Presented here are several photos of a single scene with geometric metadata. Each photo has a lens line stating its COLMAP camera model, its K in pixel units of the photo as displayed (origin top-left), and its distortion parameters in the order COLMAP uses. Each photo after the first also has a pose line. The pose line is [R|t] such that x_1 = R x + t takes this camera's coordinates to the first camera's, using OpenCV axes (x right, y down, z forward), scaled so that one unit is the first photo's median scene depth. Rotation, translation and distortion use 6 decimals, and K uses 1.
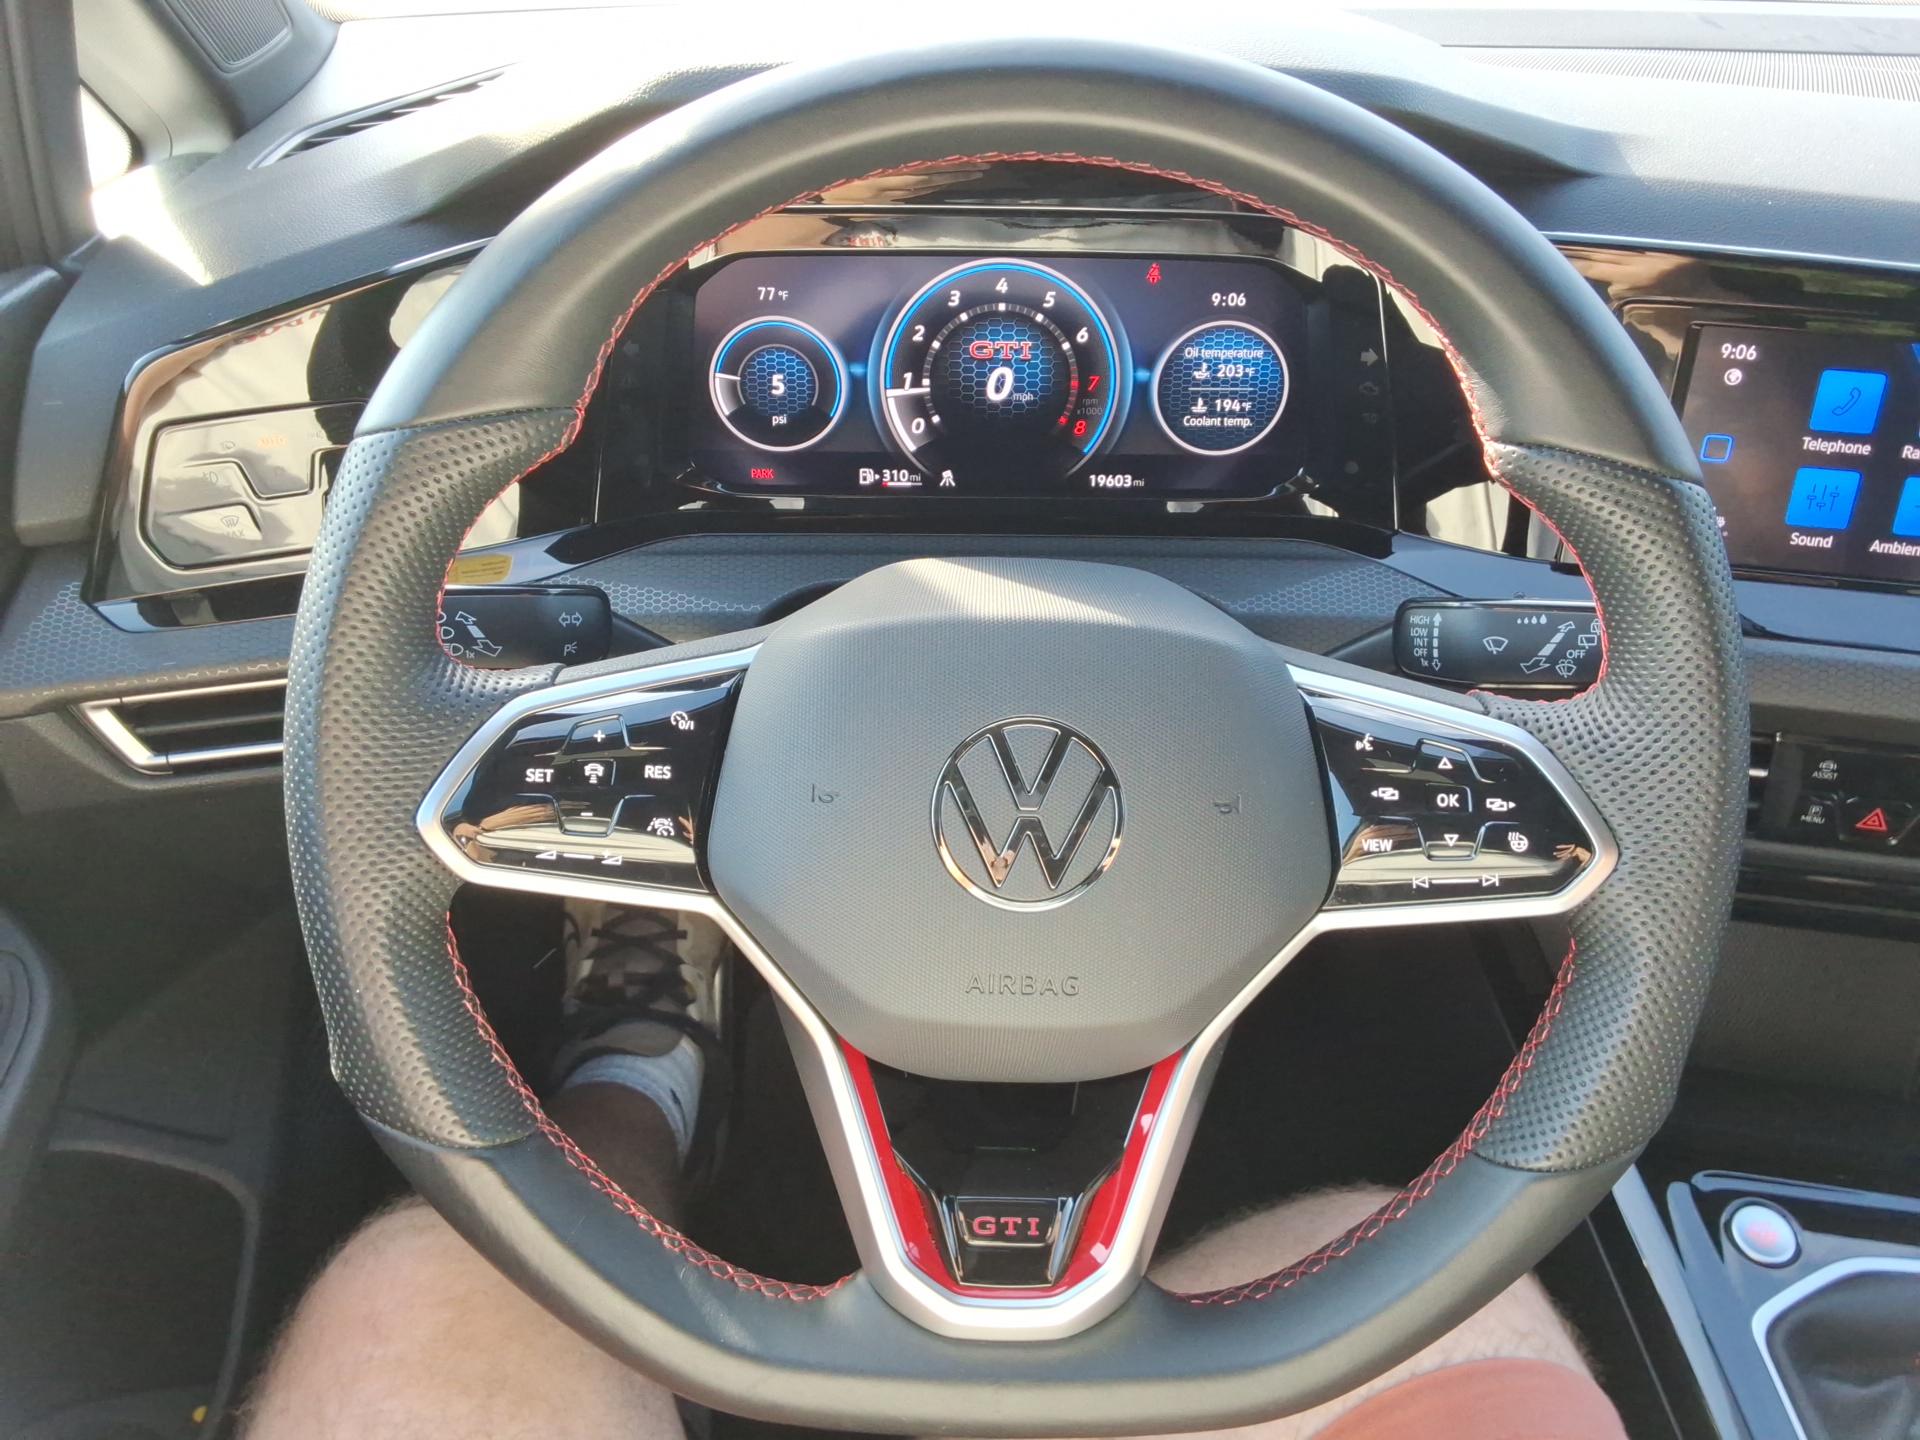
lens RADIAL K [[1550.8, 0, 973.8], [0, 1550.8, 692.2], [0, 0, 1]] dist [0.118741, -0.193298]
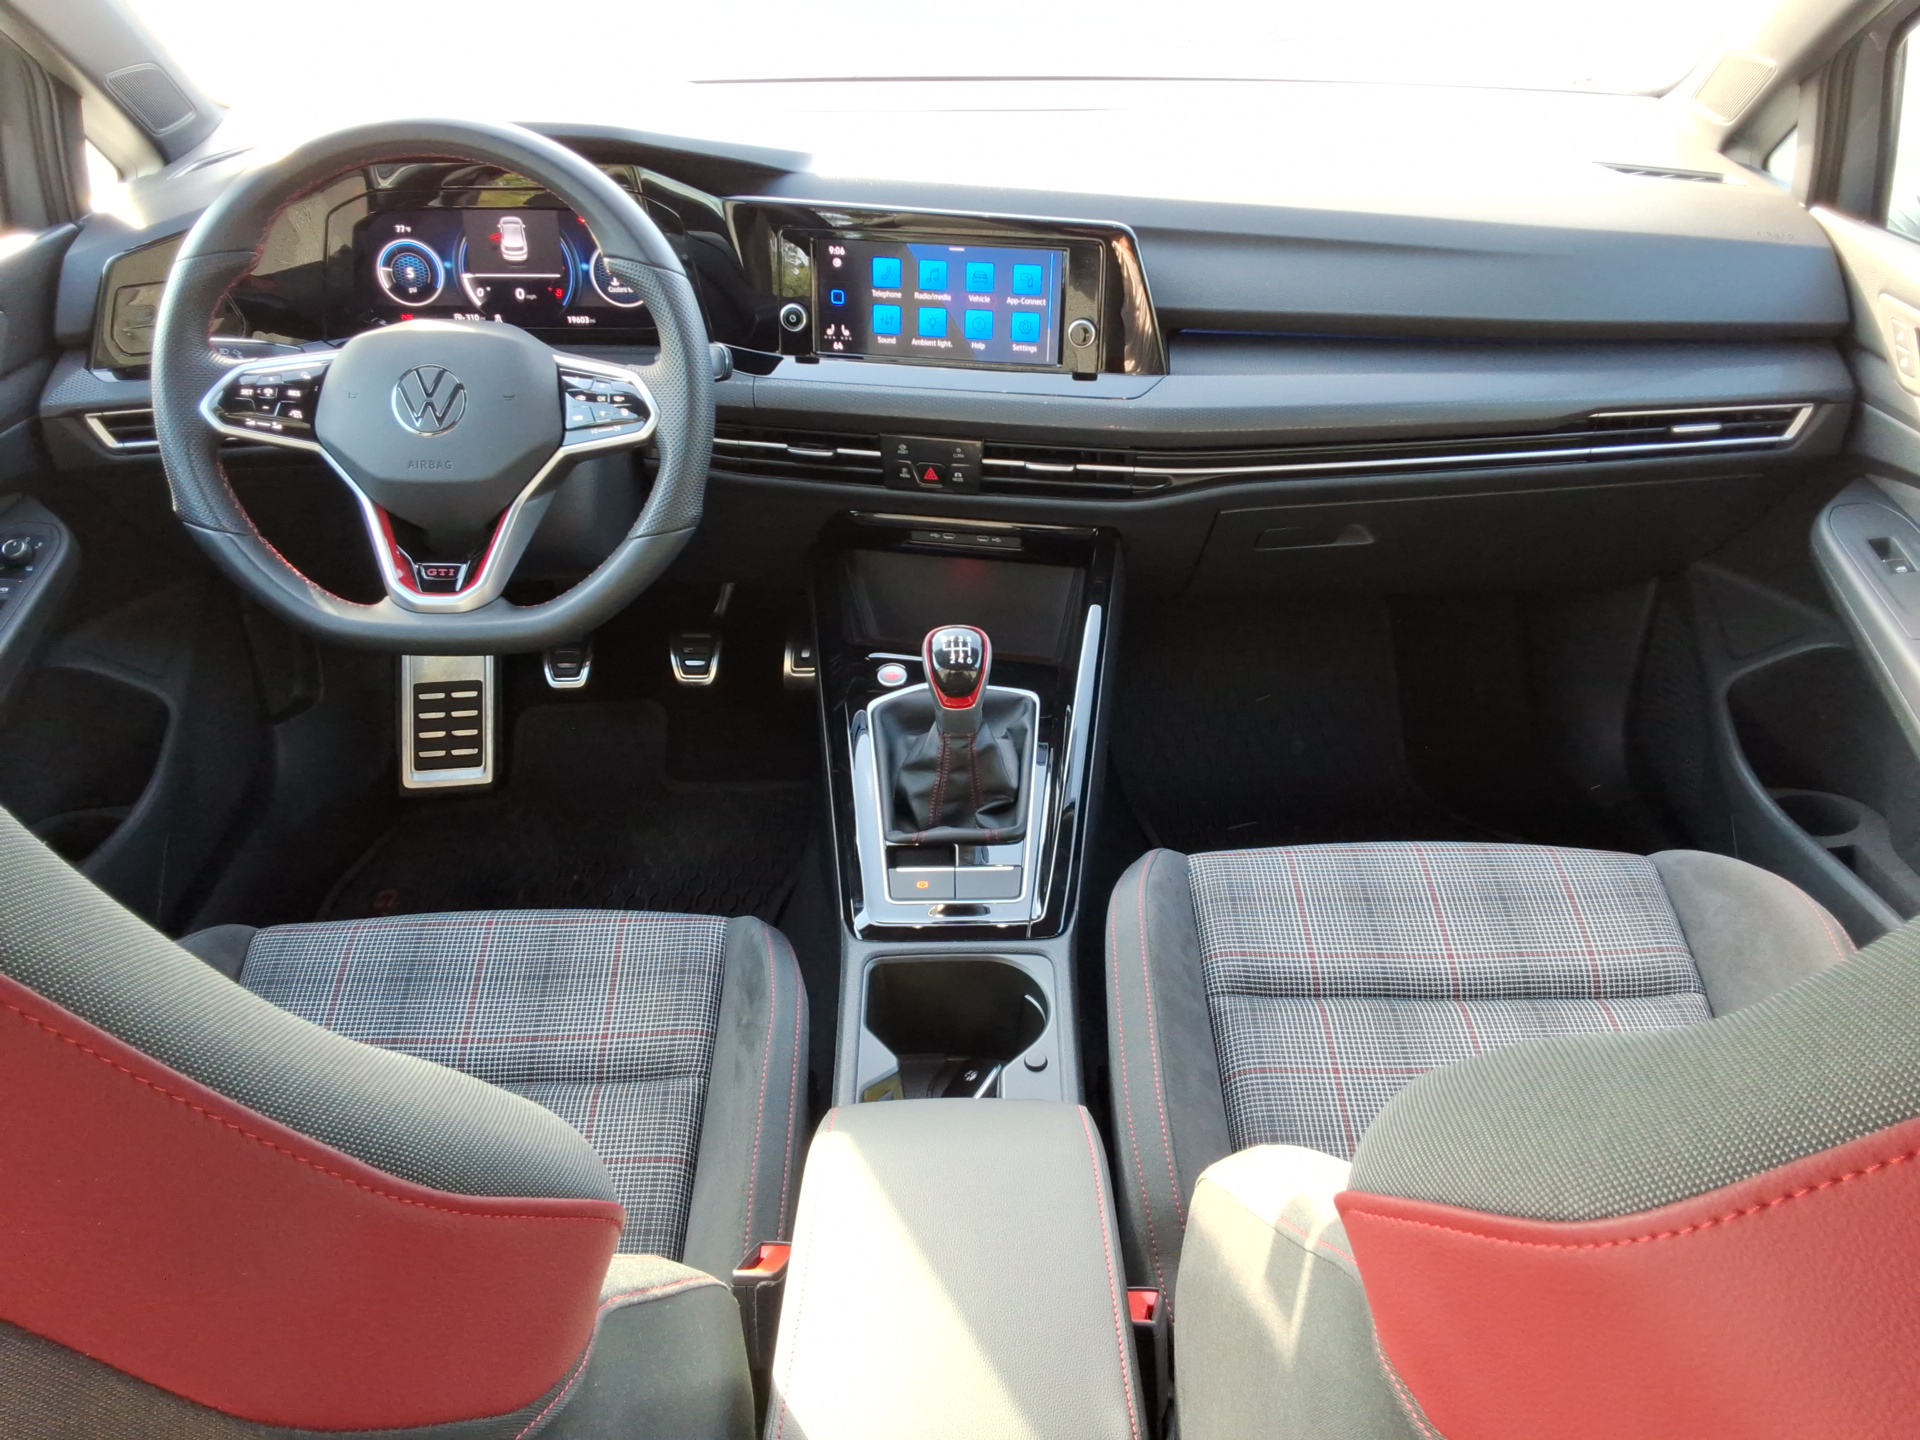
lens RADIAL K [[1522.4, 0, 991.7], [0, 1522.4, 693.6], [0, 0, 1]] dist [0.135216, -0.222550]
pose [[0.999837, -0.017086, -0.005777, 0.663329], [0.016987, 0.999715, -0.016789, 0.420514], [0.006062, 0.016688, 0.999842, -1.082706]]
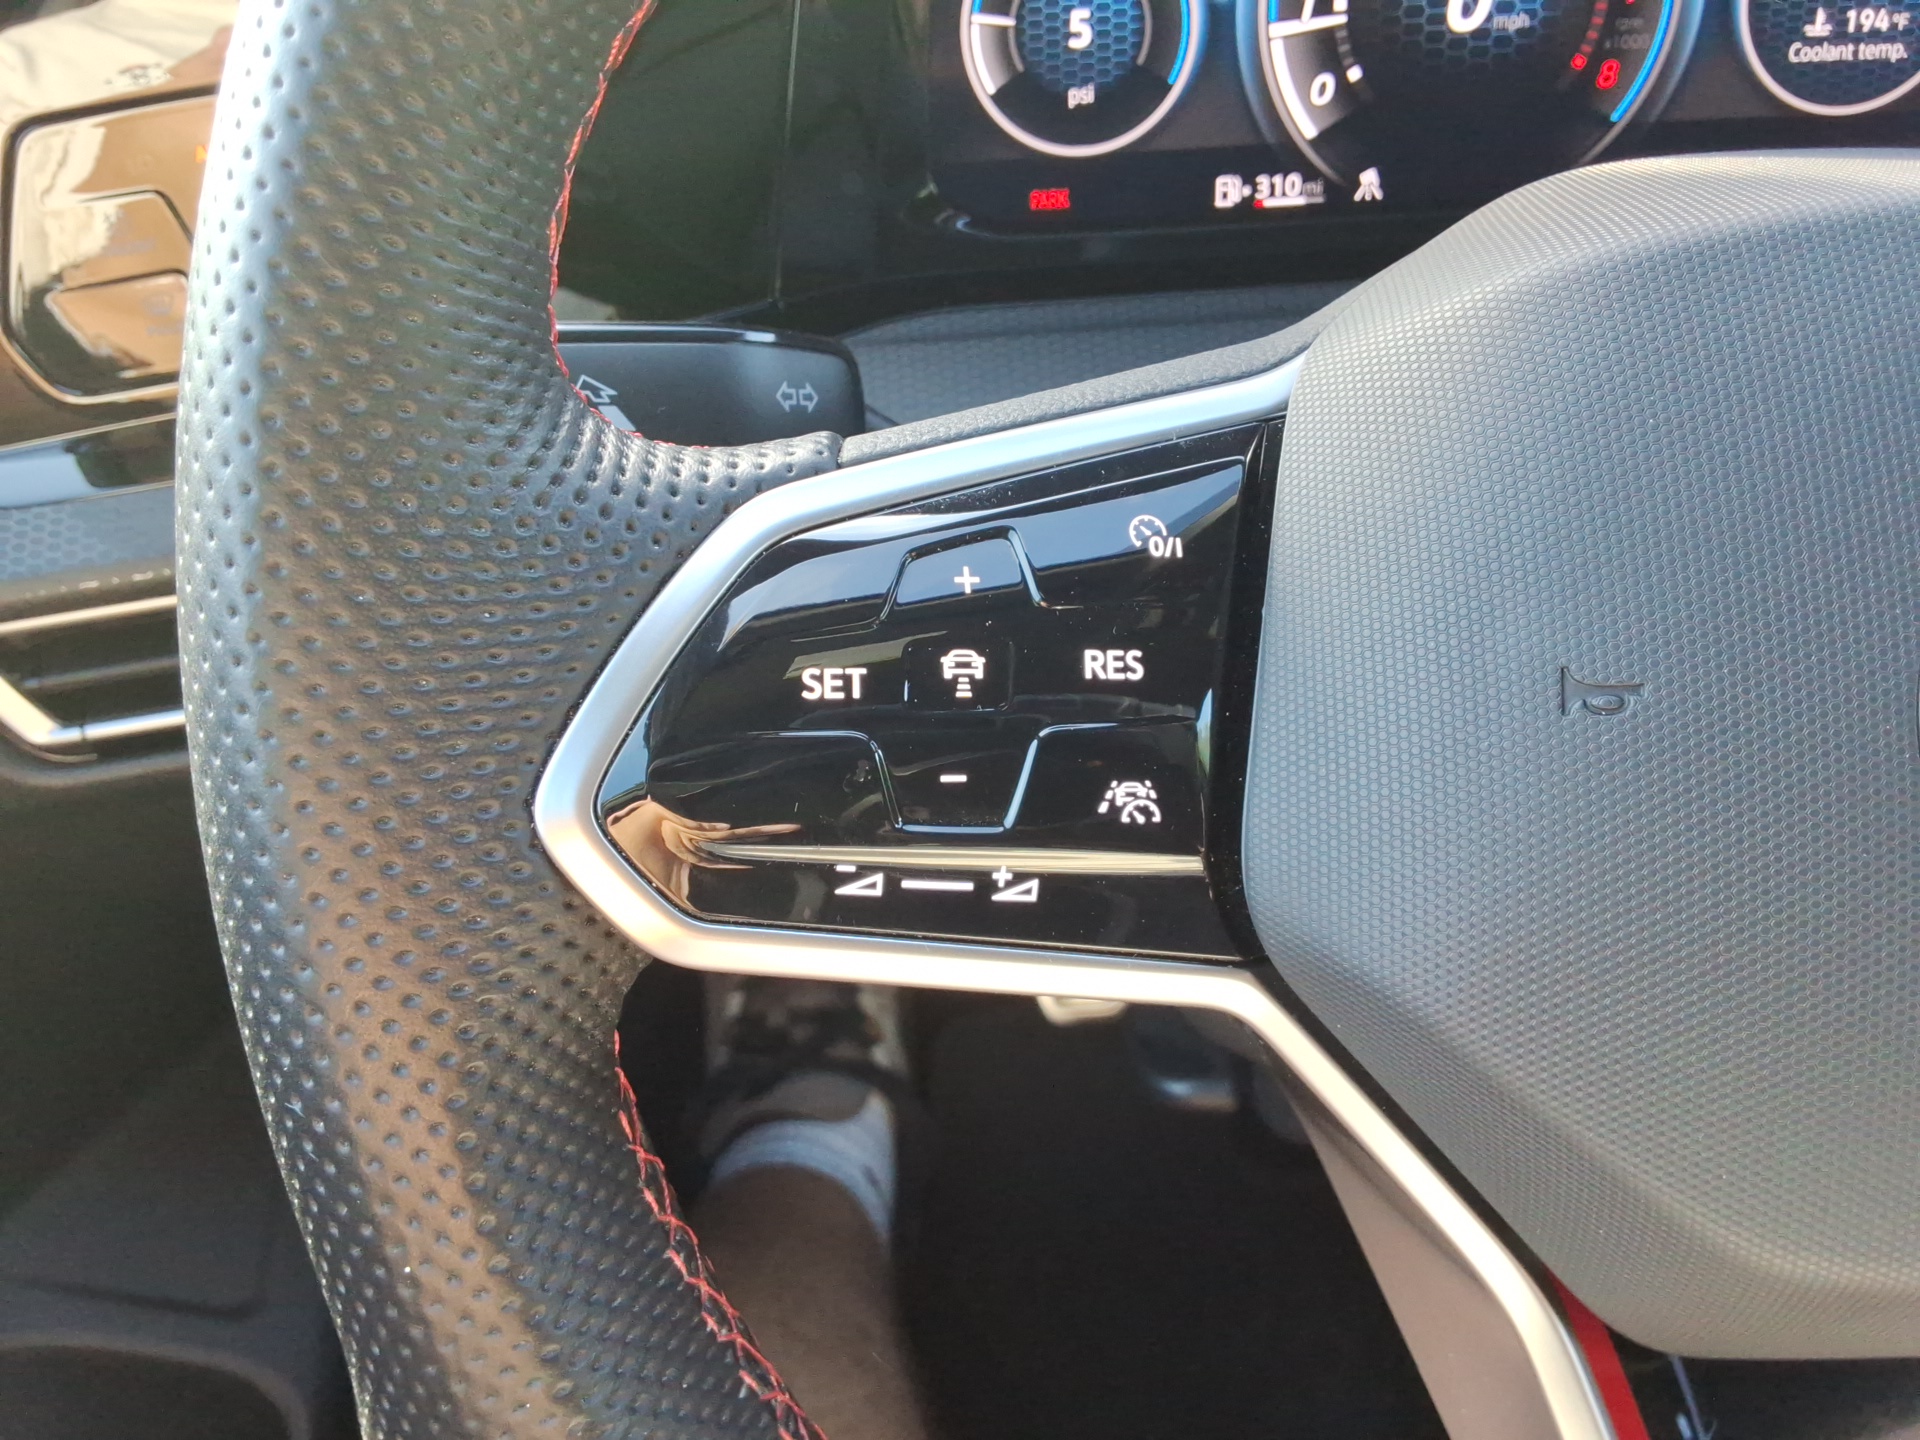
lens RADIAL K [[1576.9, 0, 975.9], [0, 1576.9, 689.6], [0, 0, 1]] dist [0.113376, -0.205881]
pose [[0.997735, -0.051985, -0.042682, -0.151440], [0.052712, 0.998480, 0.016082, 0.033635], [0.041781, -0.018296, 0.998959, 0.408348]]
